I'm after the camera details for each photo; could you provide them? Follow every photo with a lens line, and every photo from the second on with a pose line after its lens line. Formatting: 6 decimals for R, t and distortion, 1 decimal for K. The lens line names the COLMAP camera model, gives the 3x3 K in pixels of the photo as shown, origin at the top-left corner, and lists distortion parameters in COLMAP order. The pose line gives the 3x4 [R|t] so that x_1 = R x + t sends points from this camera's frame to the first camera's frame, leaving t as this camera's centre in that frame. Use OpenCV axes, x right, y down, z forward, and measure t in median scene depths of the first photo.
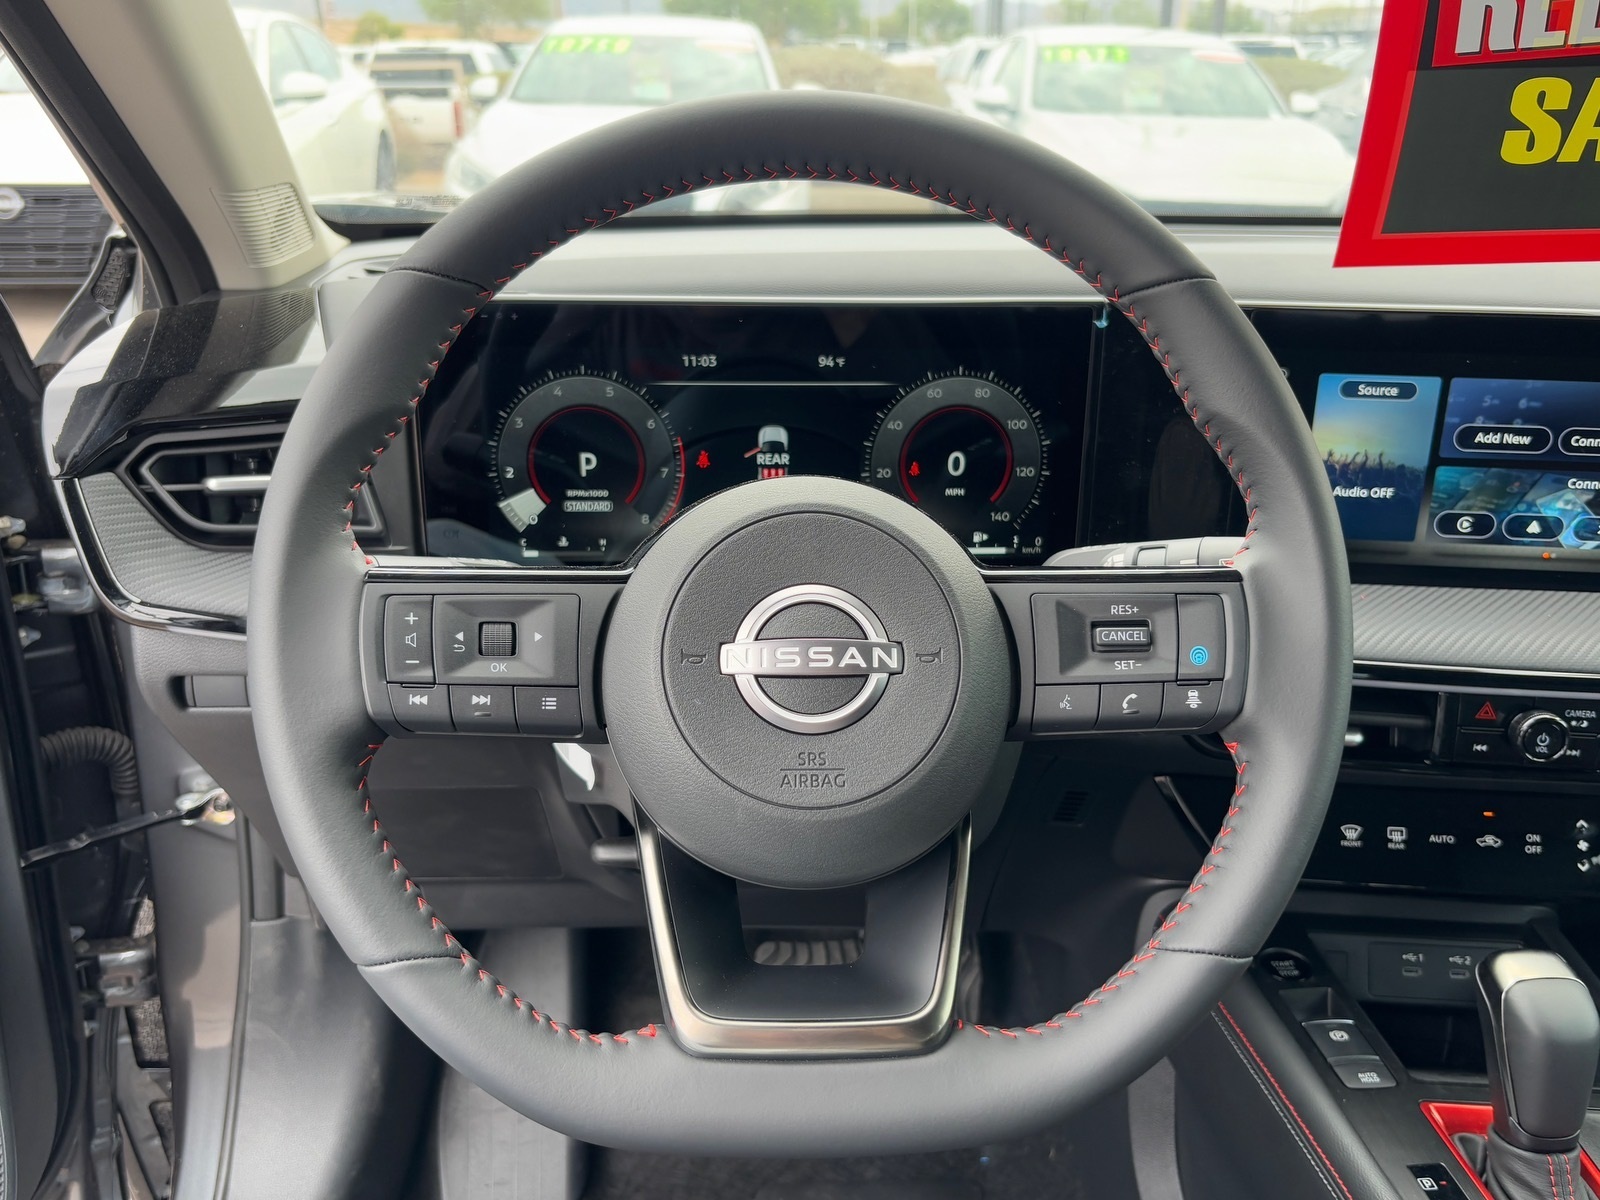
lens RADIAL K [[1306.5, 0, 794.5], [0, 1306.5, 618.2], [0, 0, 1]] dist [0.041984, -0.066707]
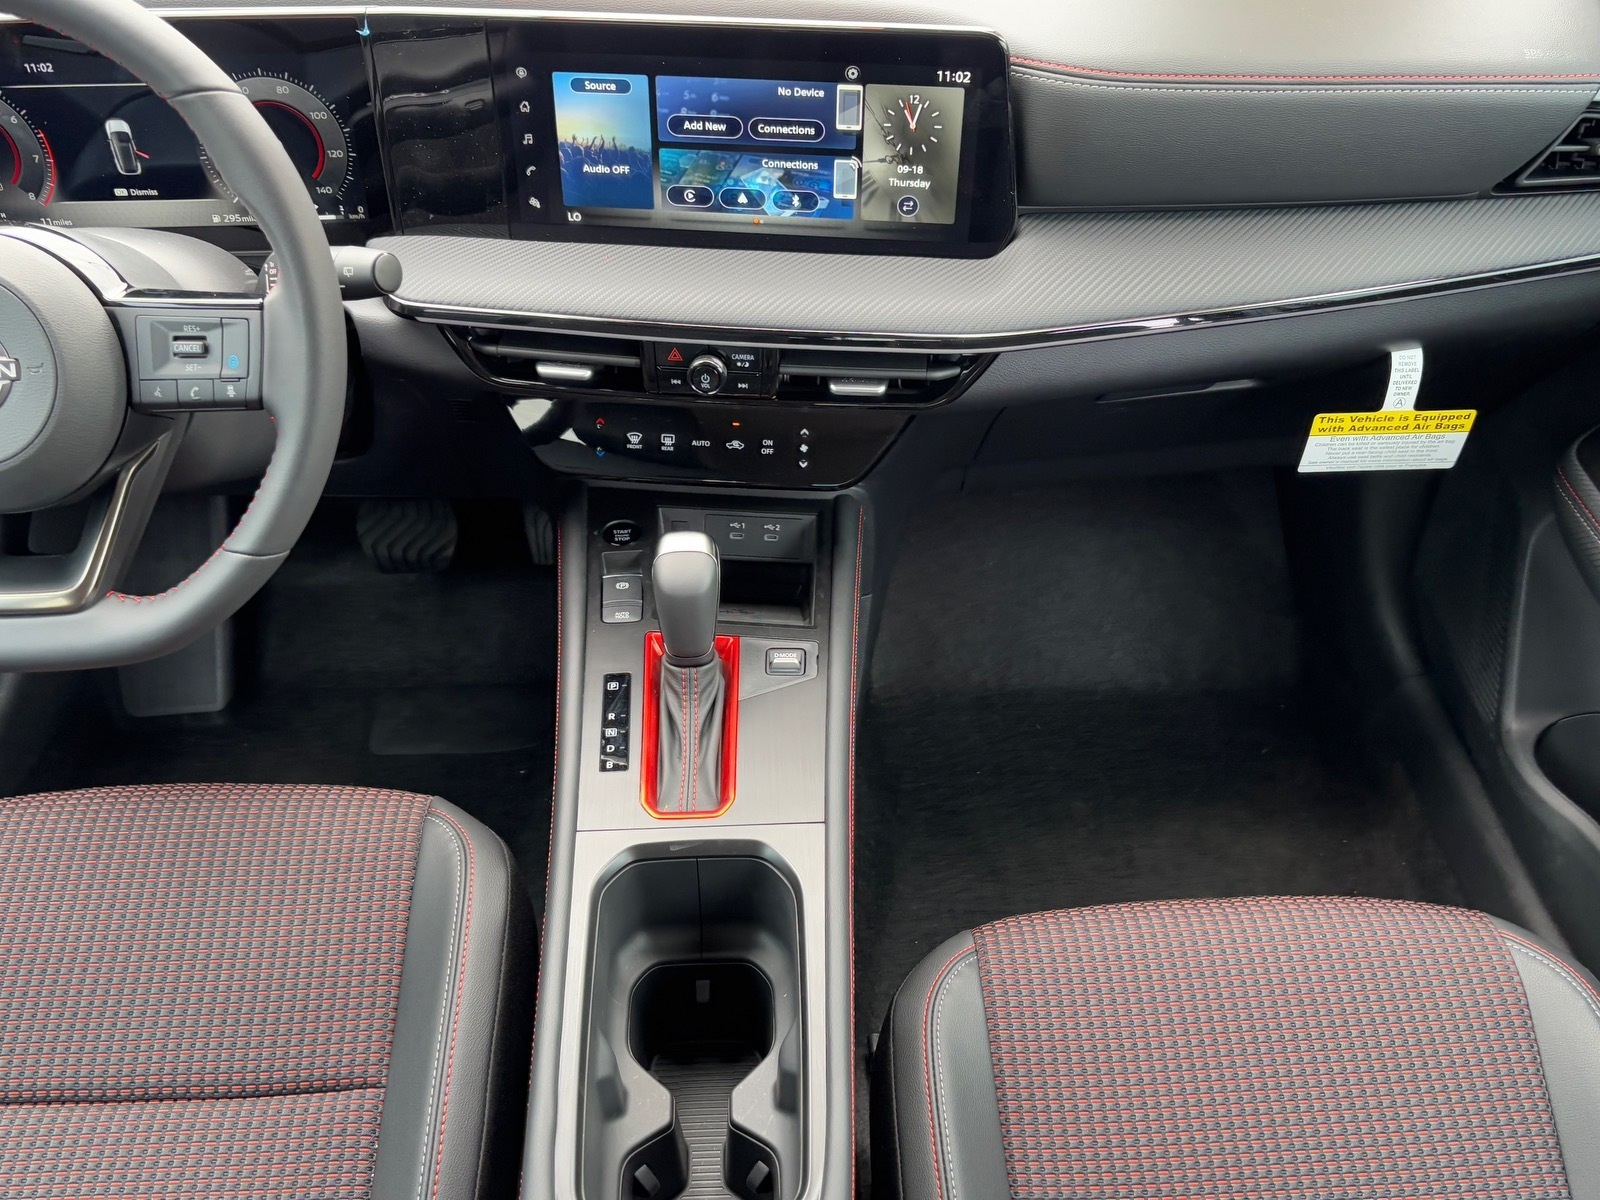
lens RADIAL K [[1477.9, 0, 790.3], [0, 1477.9, 619.7], [0, 0, 1]] dist [0.013970, -0.020693]
pose [[0.999630, -0.001365, -0.027177, 0.653082], [0.010695, 0.938075, 0.346266, -0.181324], [0.025021, -0.346429, 0.937743, -0.450121]]
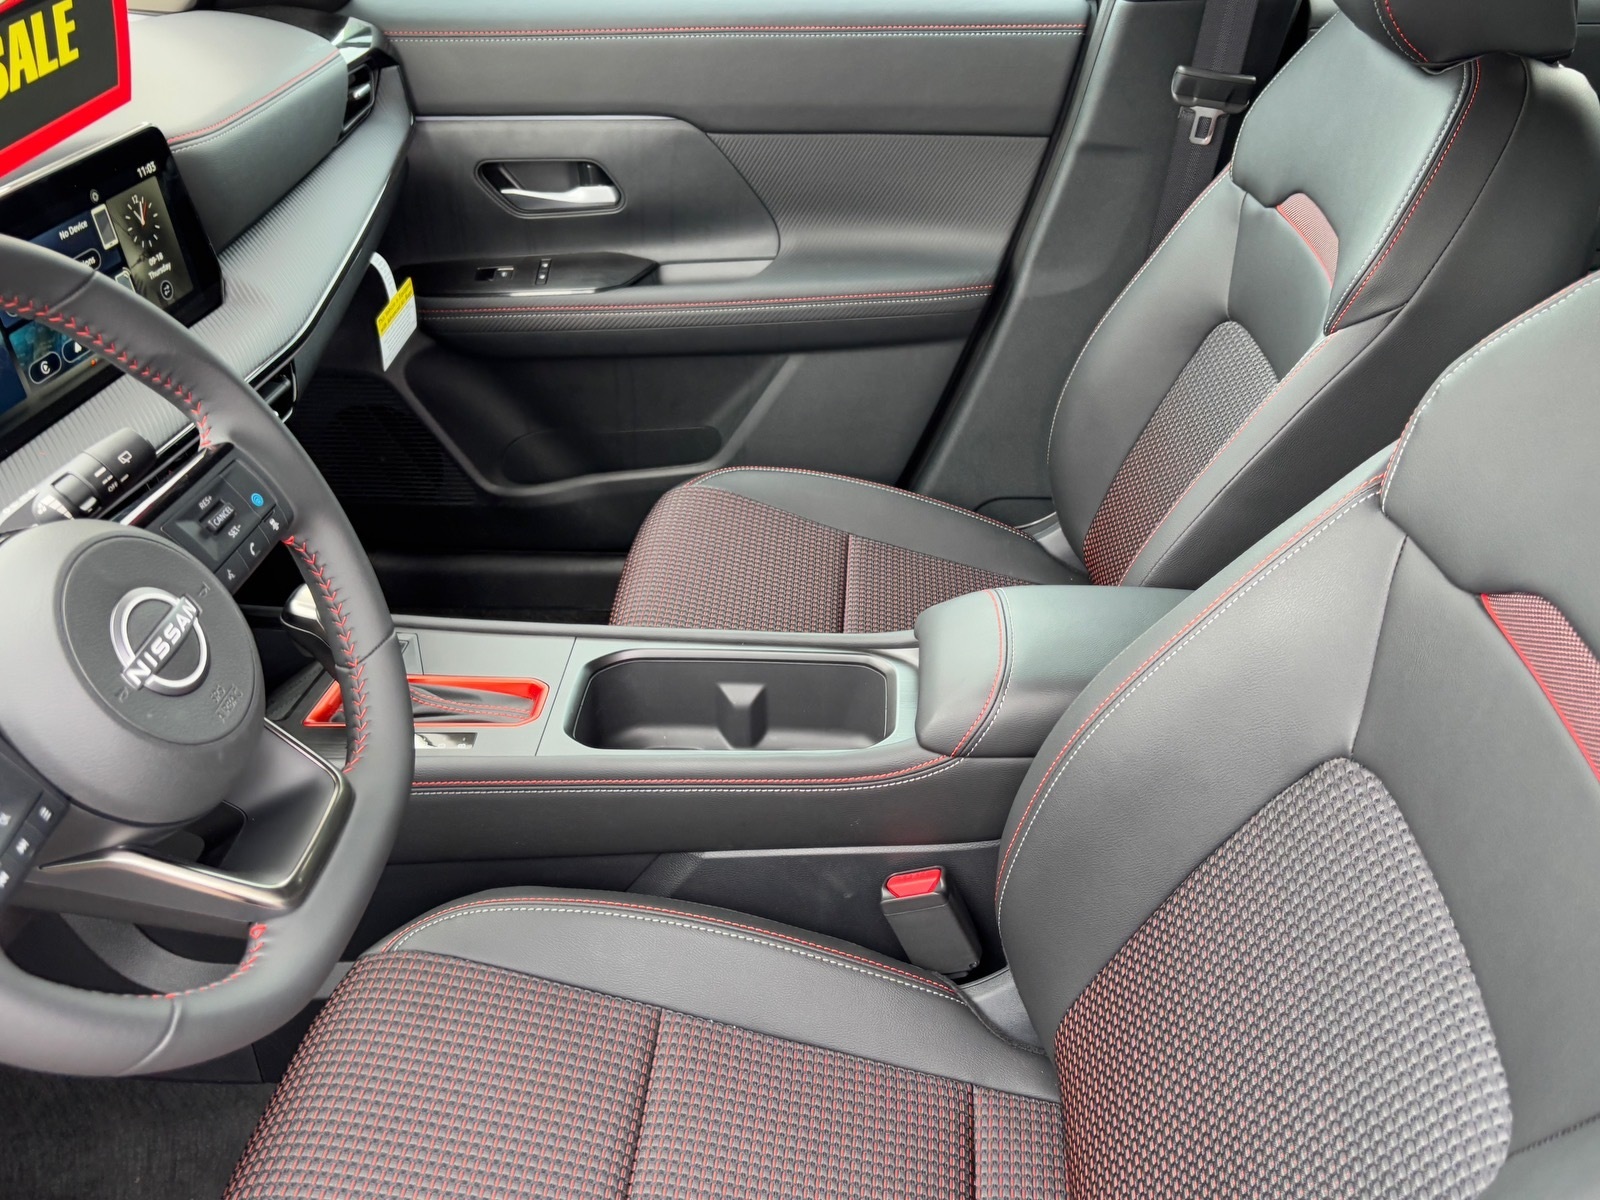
lens RADIAL K [[1464.7, 0, 812.3], [0, 1464.7, 608.3], [0, 0, 1]] dist [-0.003473, 0.024803]
pose [[0.112168, -0.557993, 0.822230, -0.706551], [0.387200, 0.786592, 0.480987, -0.286458], [-0.915147, 0.264416, 0.304286, -0.042121]]
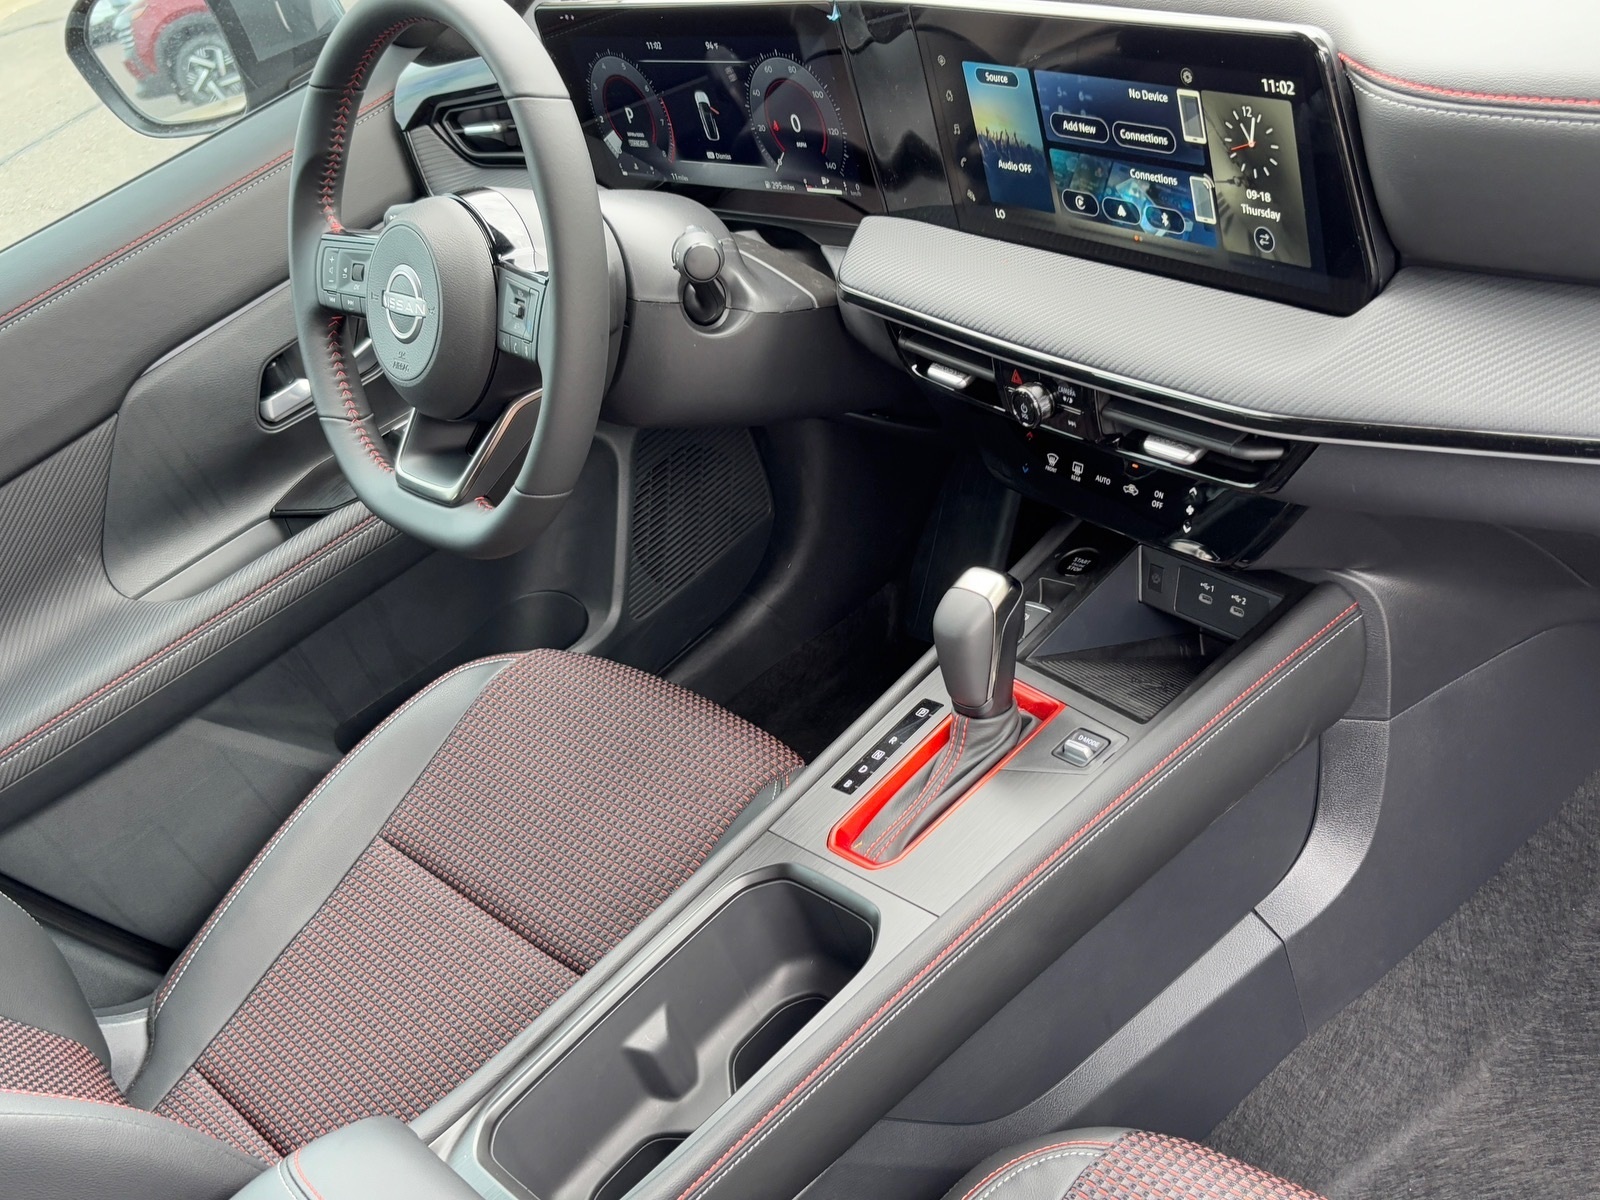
lens RADIAL K [[1790.2, 0, 800.0], [0, 1790.2, 600.0], [0, 0, 1]] dist [0.189302, -0.687822]
pose [[0.602425, 0.245664, -0.759430, 1.613196], [0.045790, 0.939253, 0.340157, -0.286424], [0.796861, -0.239693, 0.554581, -0.093151]]
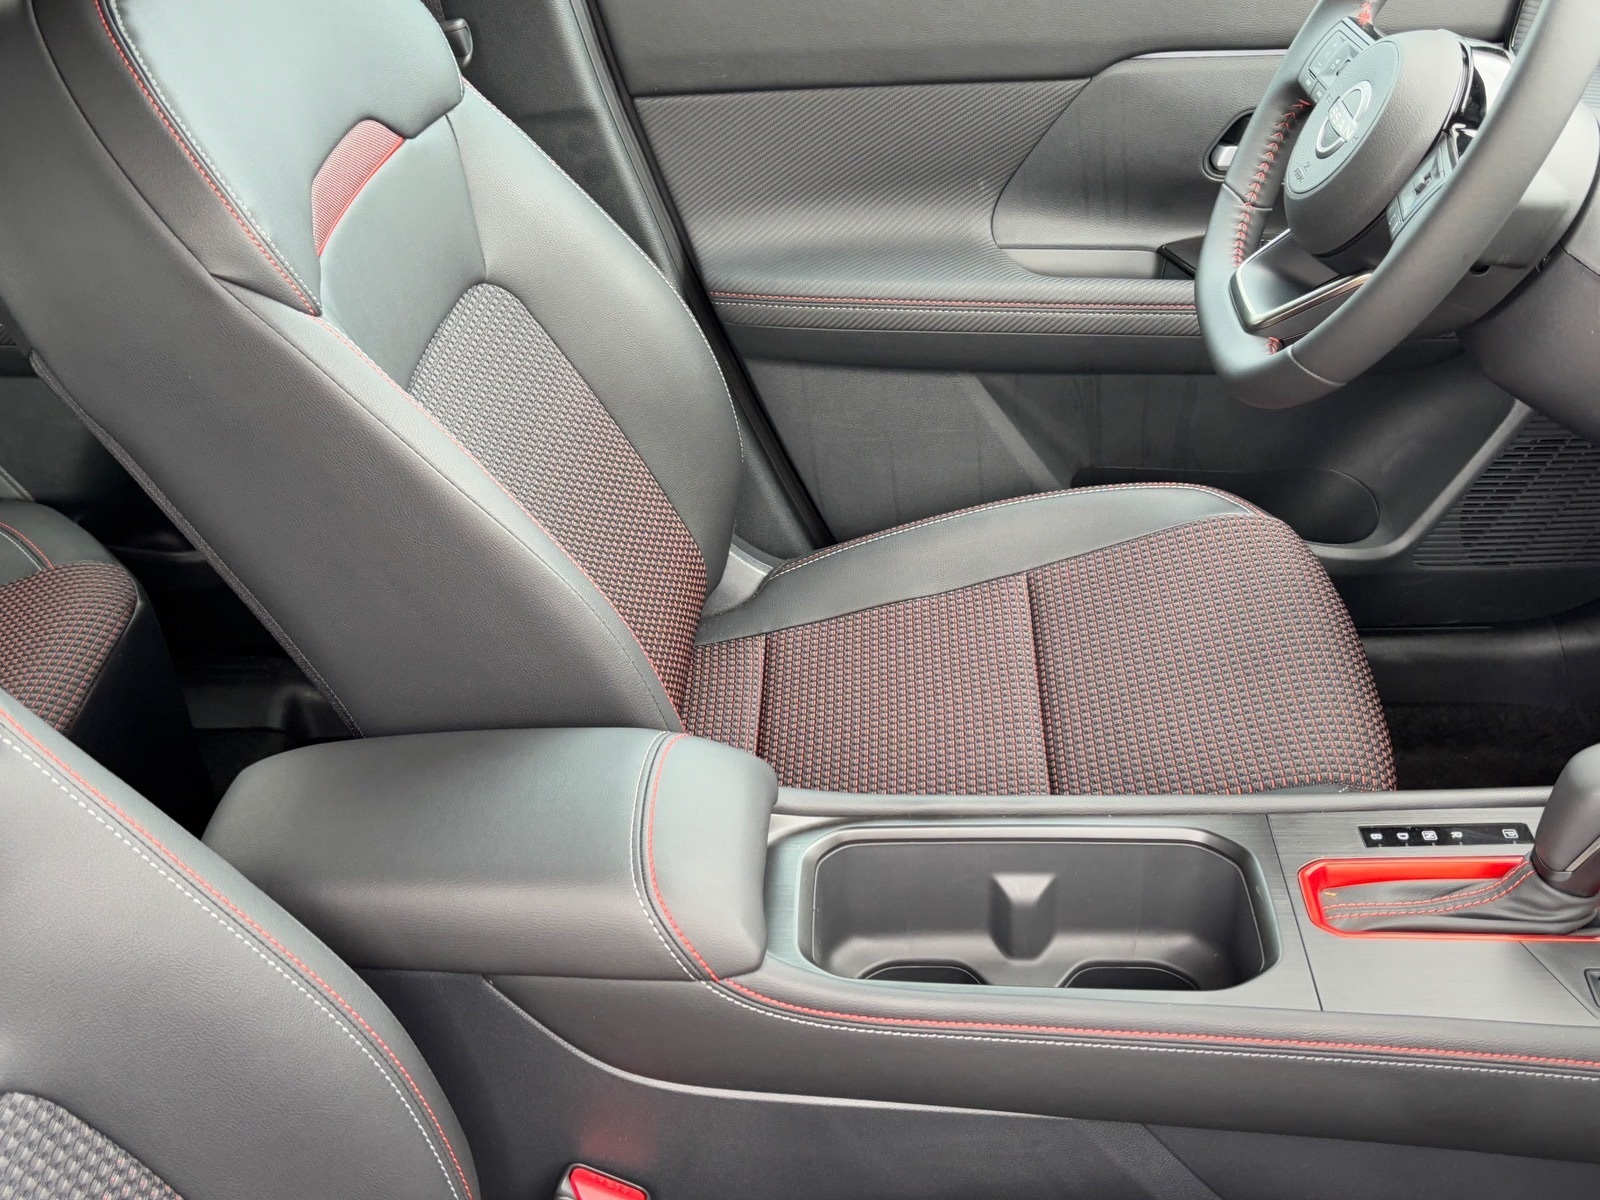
lens RADIAL K [[1790.2, 0, 800.0], [0, 1790.2, 600.0], [0, 0, 1]] dist [0.189302, -0.687822]
pose [[-0.103466, 0.523758, -0.845560, 1.611955], [-0.326465, 0.785142, 0.526281, -0.330356], [0.939529, 0.330498, 0.089753, 0.180490]]
